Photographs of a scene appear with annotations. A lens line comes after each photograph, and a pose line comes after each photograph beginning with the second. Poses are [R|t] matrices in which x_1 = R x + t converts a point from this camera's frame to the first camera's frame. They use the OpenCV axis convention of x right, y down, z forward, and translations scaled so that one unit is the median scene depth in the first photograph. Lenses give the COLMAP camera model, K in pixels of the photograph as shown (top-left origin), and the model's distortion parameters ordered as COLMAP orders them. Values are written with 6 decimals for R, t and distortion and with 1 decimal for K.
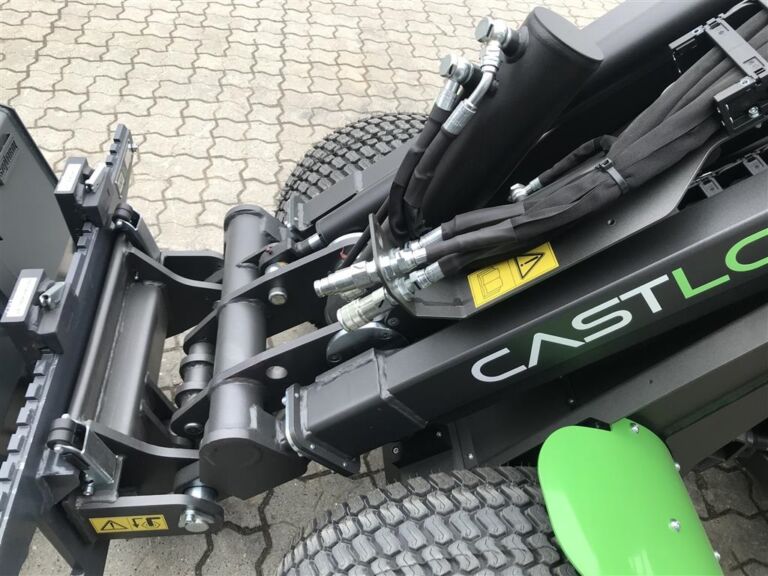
lens RADIAL K [[628.4, 0, 405.7], [0, 628.4, 309.7], [0, 0, 1]] dist [0.014280, -0.021856]
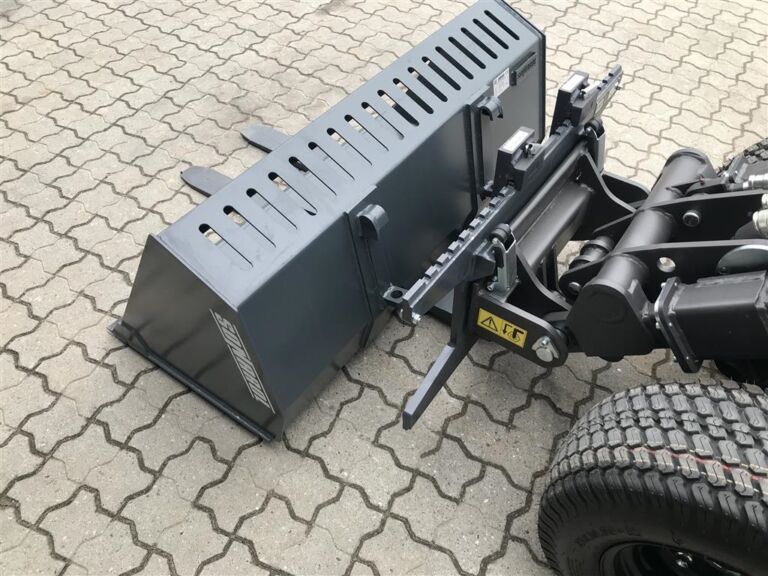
lens RADIAL K [[628.4, 0, 384.1], [0, 628.4, 288.3], [0, 0, 1]] dist [0.014280, -0.021856]
pose [[0.737466, 0.410670, -0.536184, 0.045904], [-0.432853, 0.896806, 0.091529, 0.214316], [0.518441, 0.164589, 0.839124, -0.212569]]
